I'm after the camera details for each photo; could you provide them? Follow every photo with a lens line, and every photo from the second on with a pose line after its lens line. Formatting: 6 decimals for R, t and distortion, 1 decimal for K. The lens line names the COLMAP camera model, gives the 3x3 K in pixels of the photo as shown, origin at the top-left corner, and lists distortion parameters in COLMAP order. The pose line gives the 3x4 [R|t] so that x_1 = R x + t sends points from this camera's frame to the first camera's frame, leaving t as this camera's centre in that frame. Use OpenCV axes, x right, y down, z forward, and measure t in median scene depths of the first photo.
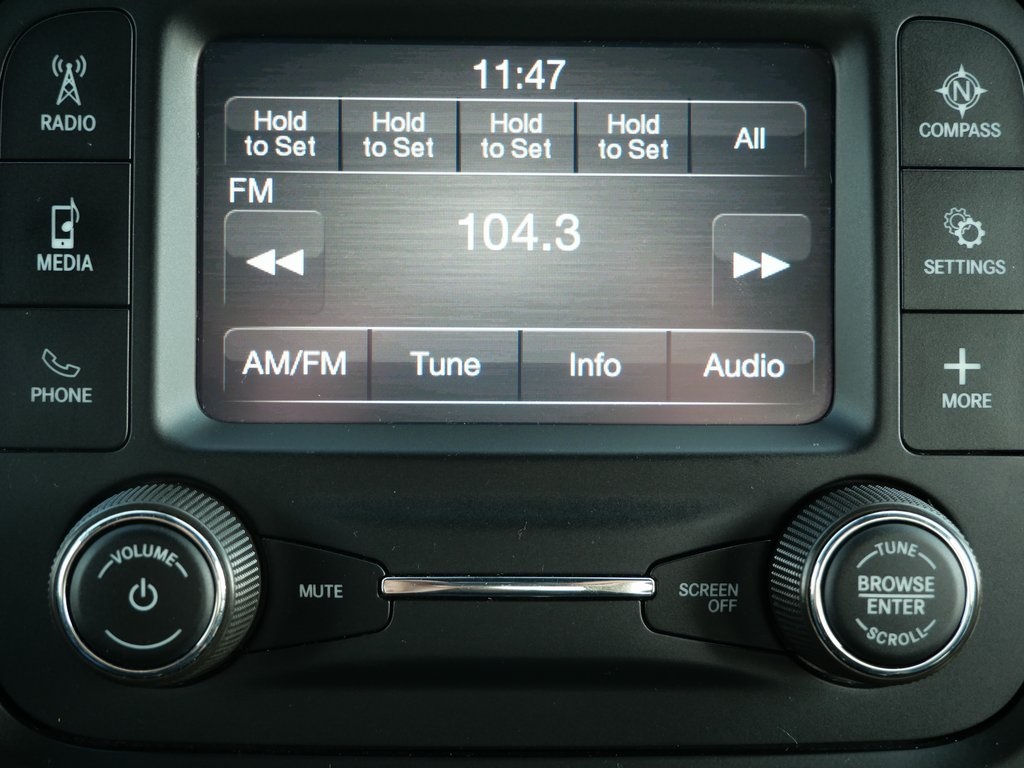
lens RADIAL K [[1527.0, 0, 512.0], [0, 1527.0, 384.0], [0, 0, 1]] dist [0.057468, -0.022374]
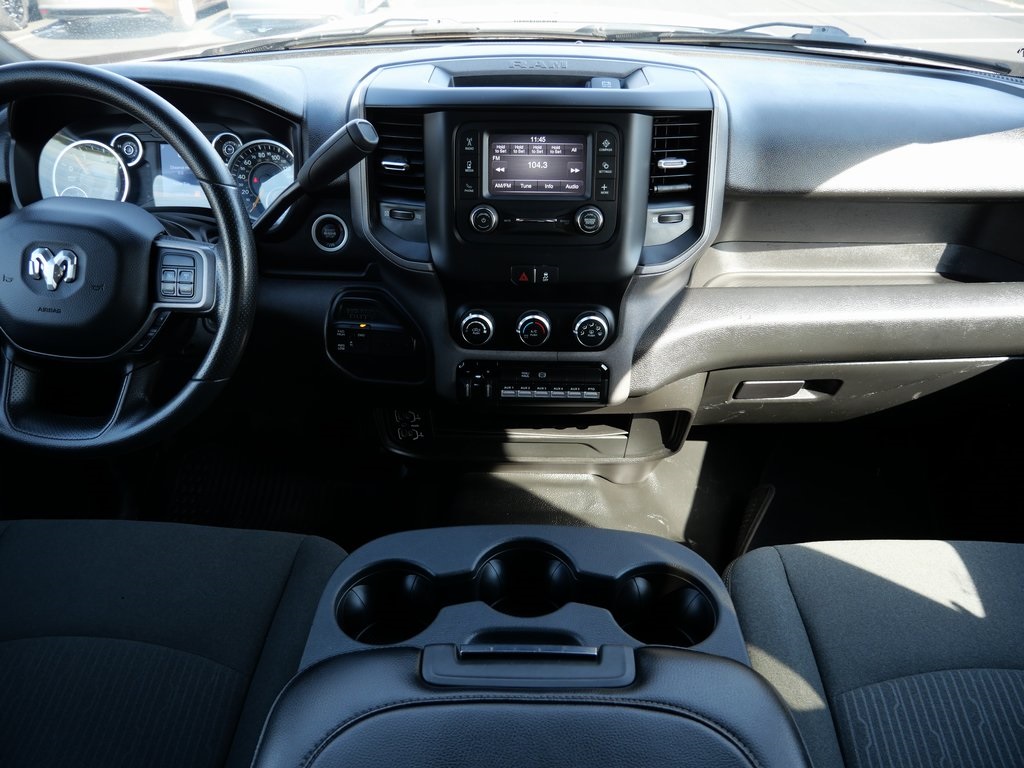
lens RADIAL K [[779.1, 0, 512.0], [0, 779.1, 384.0], [0, 0, 1]] dist [-0.006818, -0.003400]
pose [[0.998833, 0.018935, -0.044437, 0.060775], [-0.005687, 0.959666, 0.281085, -0.136166], [0.047967, -0.280504, 0.958654, -2.428743]]
